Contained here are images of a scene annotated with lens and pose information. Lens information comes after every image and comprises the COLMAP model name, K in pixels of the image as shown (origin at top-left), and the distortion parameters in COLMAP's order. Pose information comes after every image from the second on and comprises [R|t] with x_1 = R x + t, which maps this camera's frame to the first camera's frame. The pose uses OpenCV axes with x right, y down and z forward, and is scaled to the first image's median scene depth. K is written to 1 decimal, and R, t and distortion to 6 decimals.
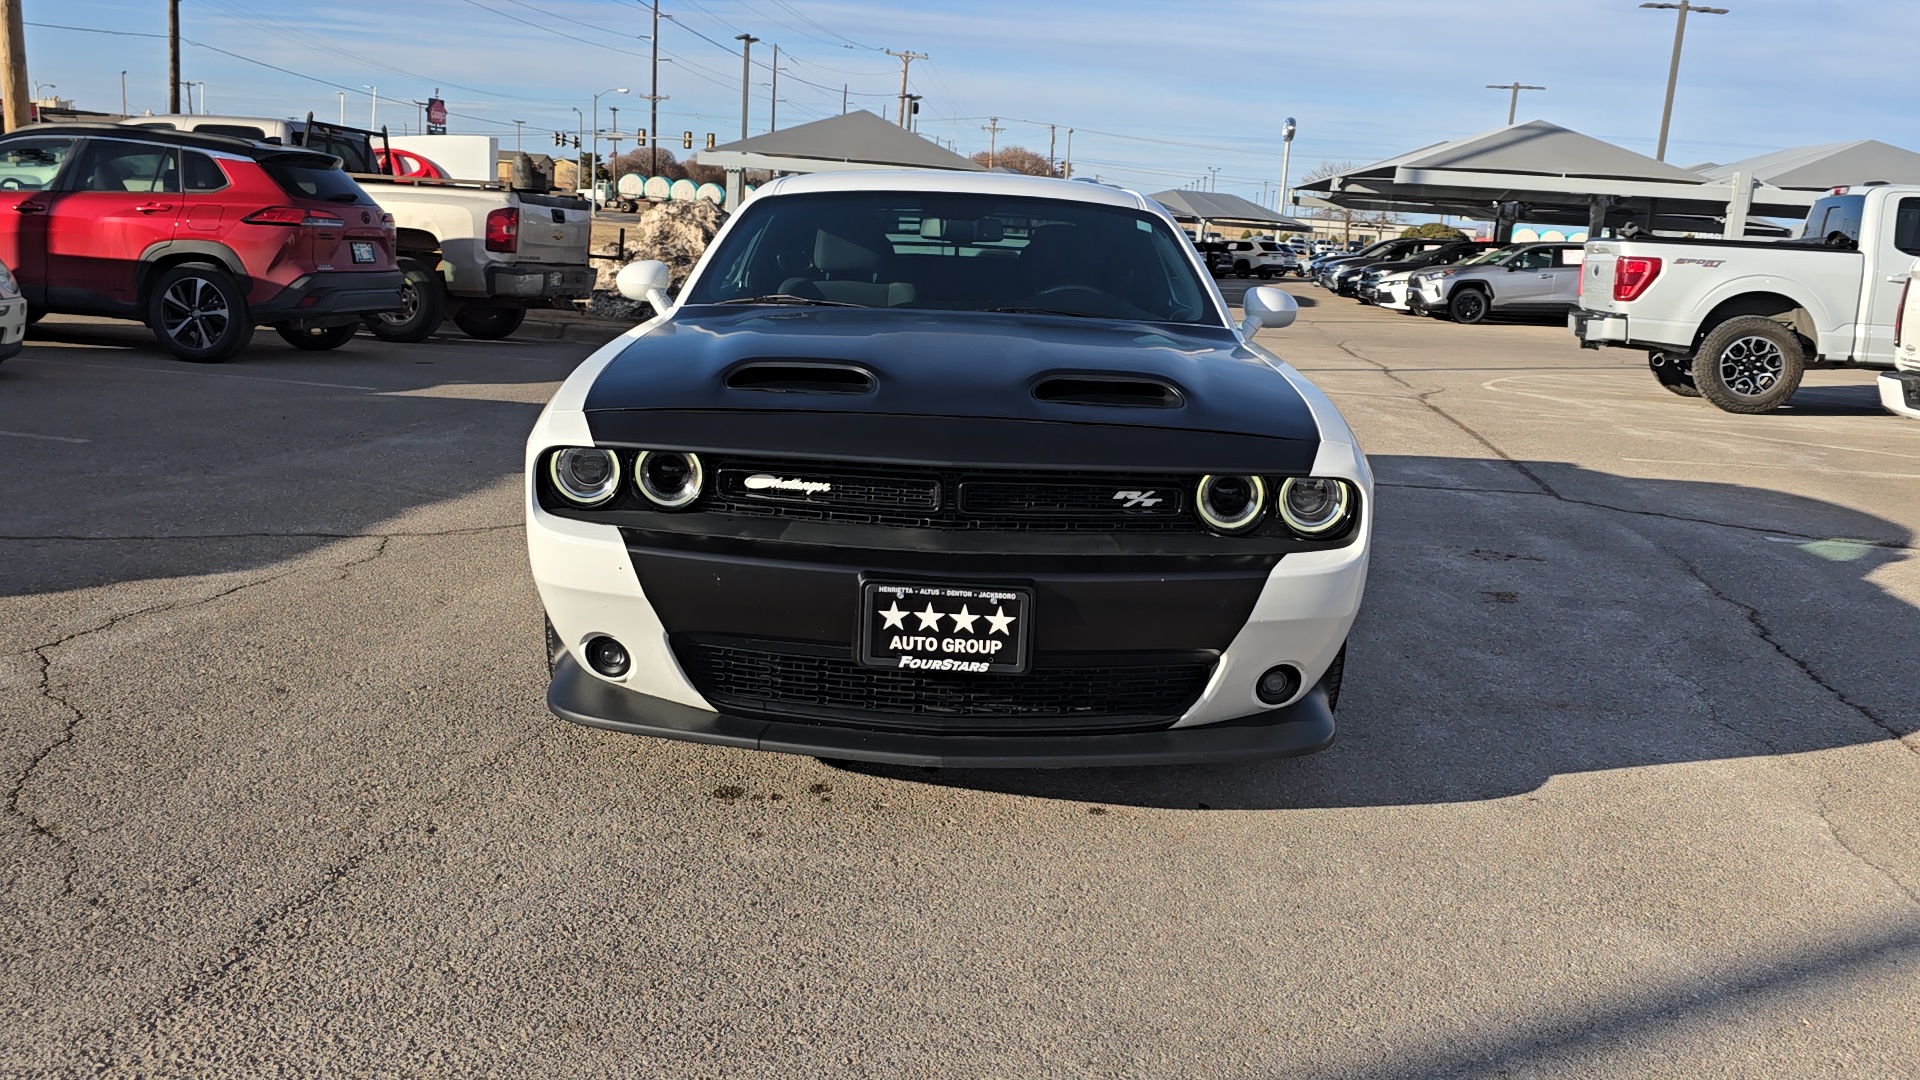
lens RADIAL K [[1634.9, 0, 957.4], [0, 1634.9, 540.4], [0, 0, 1]] dist [-0.011789, 0.011129]
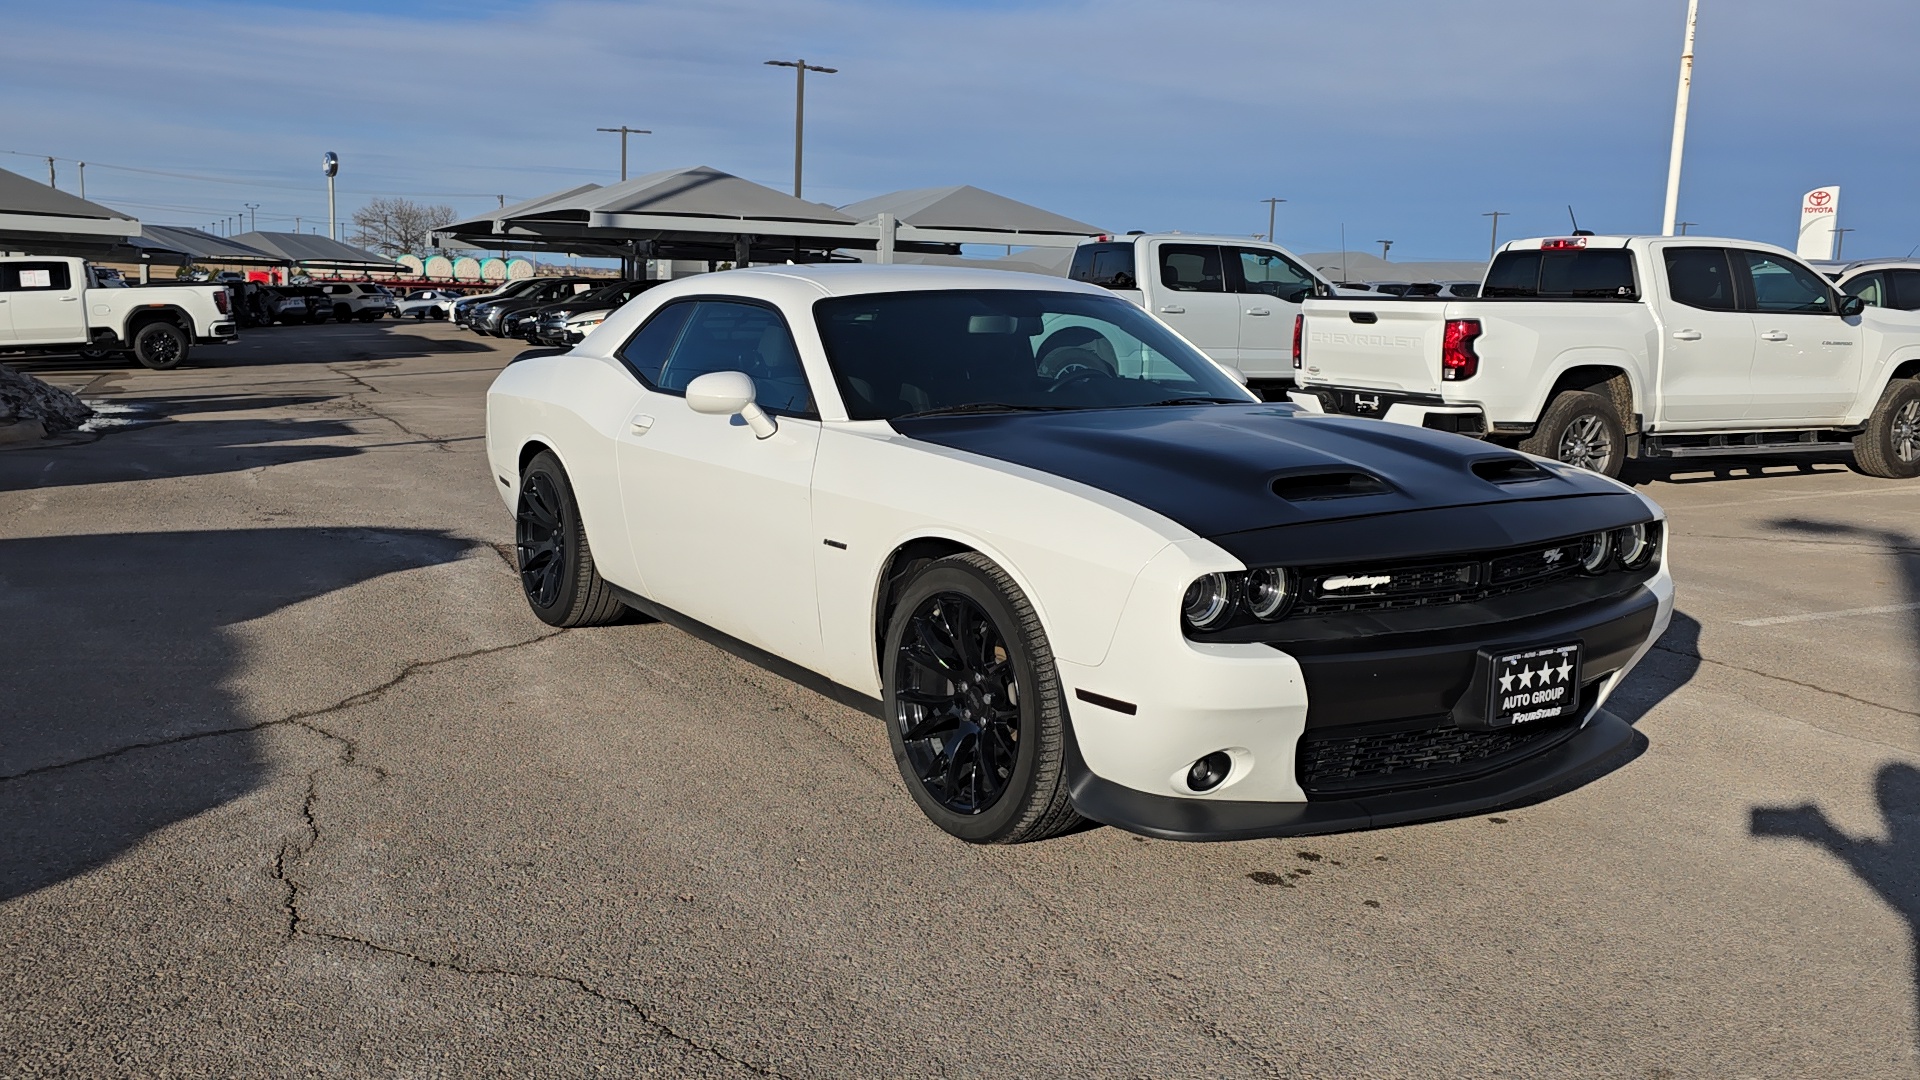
lens RADIAL K [[1634.9, 0, 957.4], [0, 1634.9, 540.4], [0, 0, 1]] dist [-0.011789, 0.011129]
pose [[0.816261, -0.120462, 0.564984, -0.126979], [0.129764, 0.991257, 0.023873, -0.016776], [-0.562920, 0.053828, 0.824756, 0.034248]]
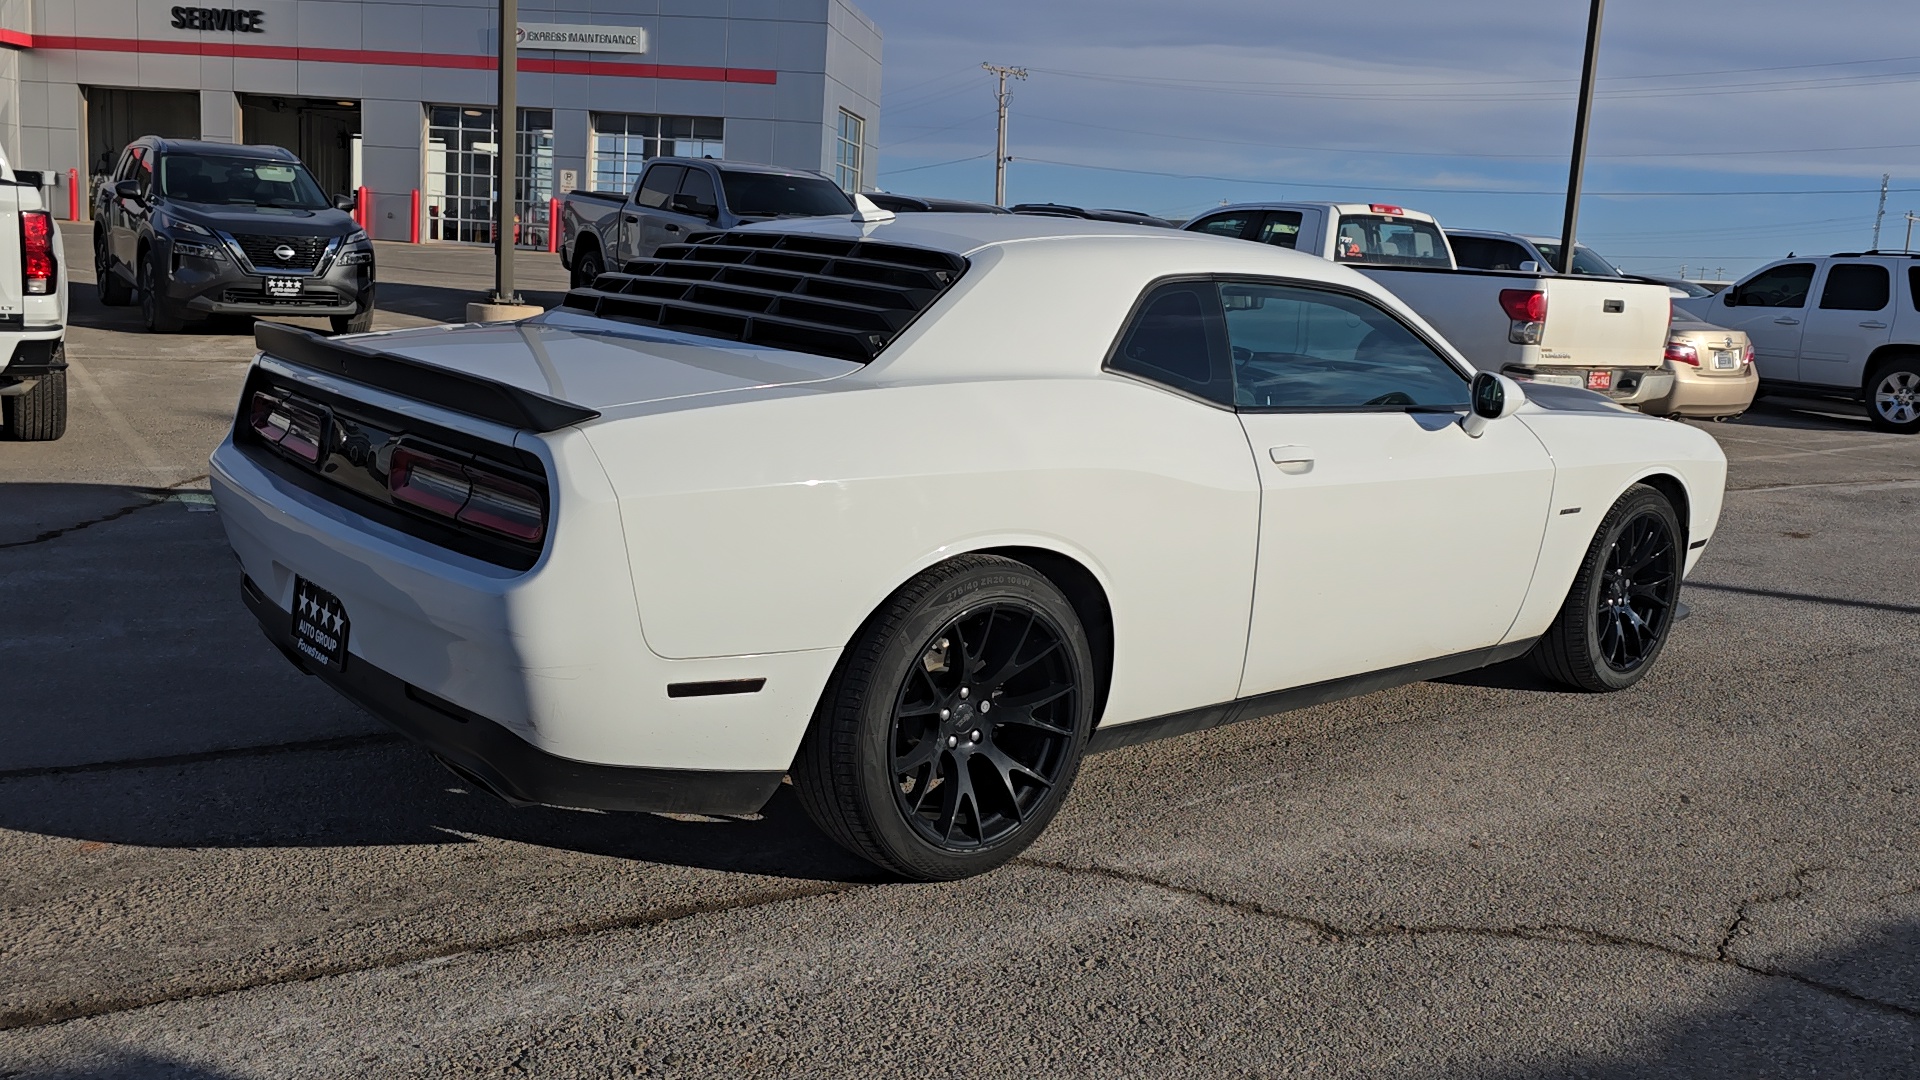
lens RADIAL K [[1634.9, 0, 957.4], [0, 1634.9, 540.4], [0, 0, 1]] dist [-0.011789, 0.011129]
pose [[-0.700167, -0.218171, 0.679829, -0.123137], [0.034996, 0.940538, 0.337881, -0.076312], [-0.713121, 0.260365, -0.650898, 0.347951]]
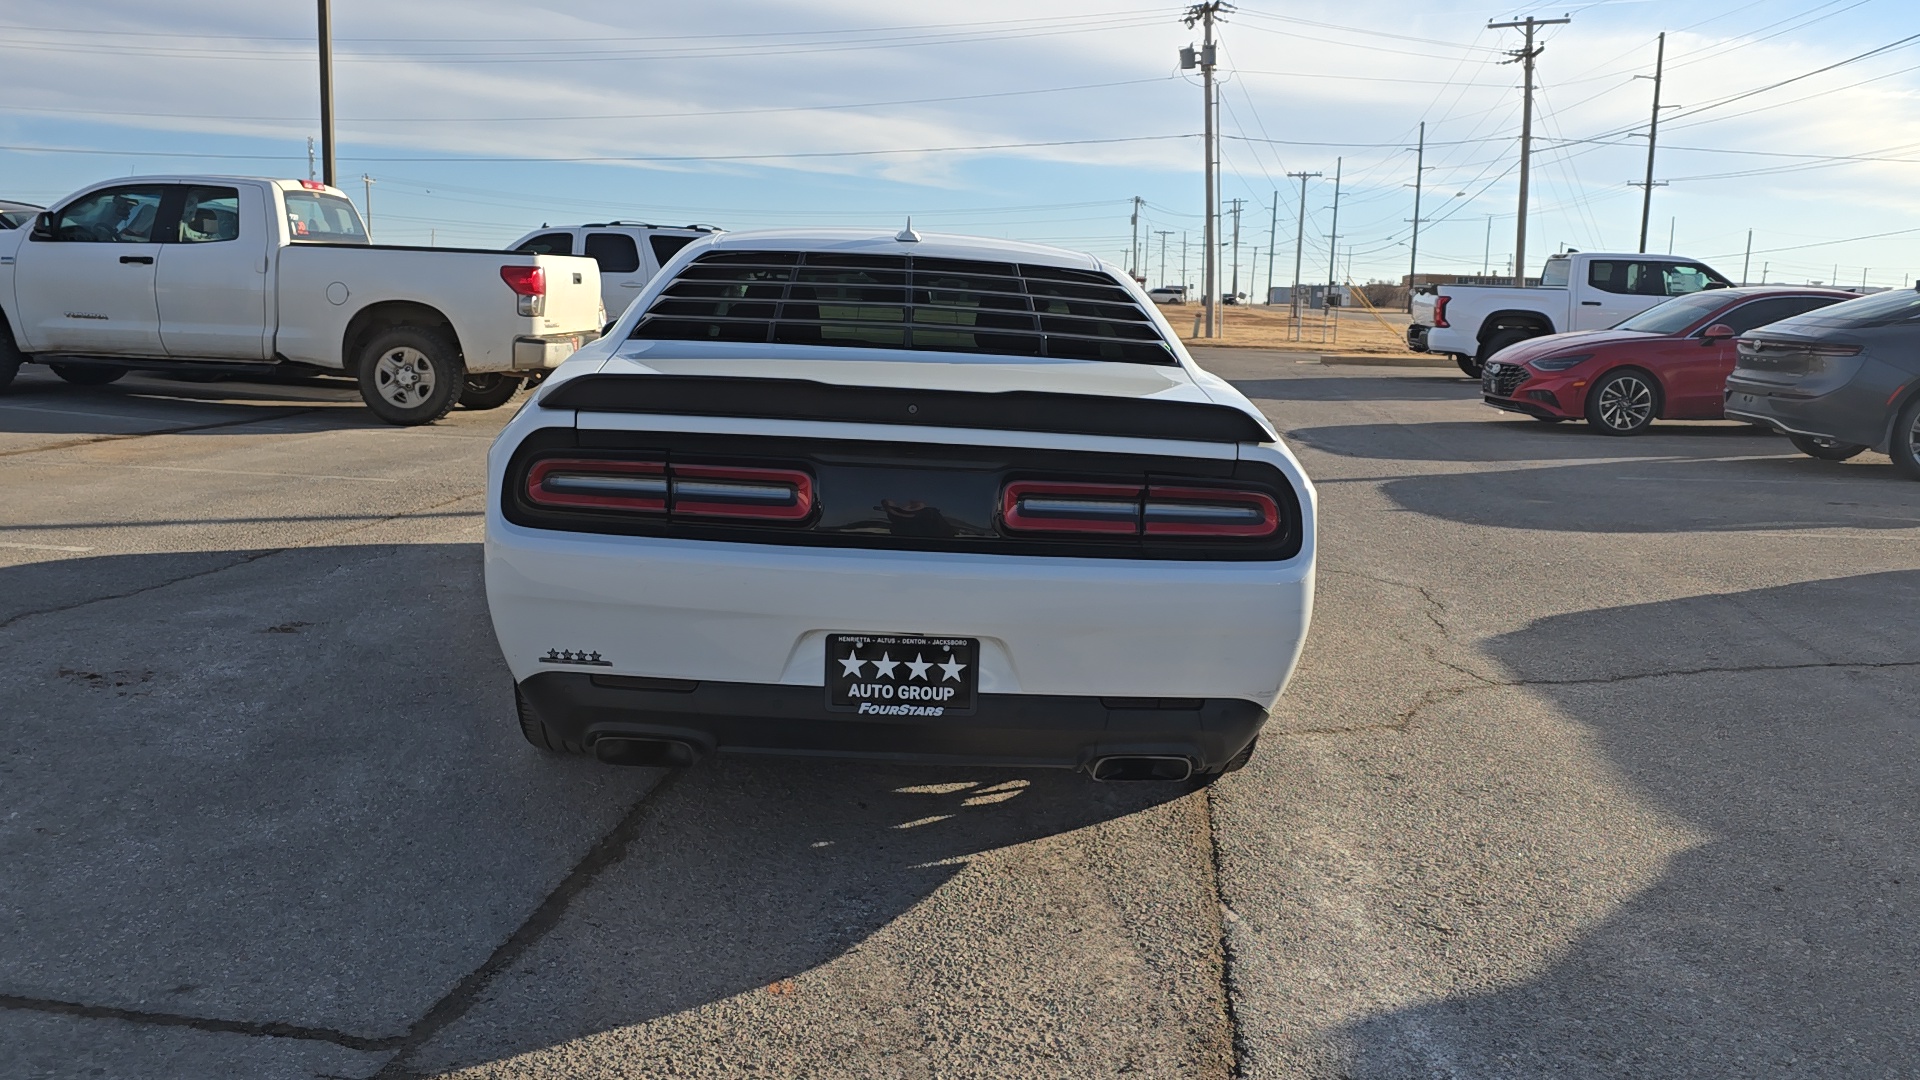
lens RADIAL K [[1634.9, 0, 957.4], [0, 1634.9, 540.4], [0, 0, 1]] dist [-0.011789, 0.011129]
pose [[-0.986205, -0.073673, -0.148227, 0.011844], [-0.118639, 0.939071, 0.322600, -0.078726], [0.115429, 0.335736, -0.934857, 0.413778]]
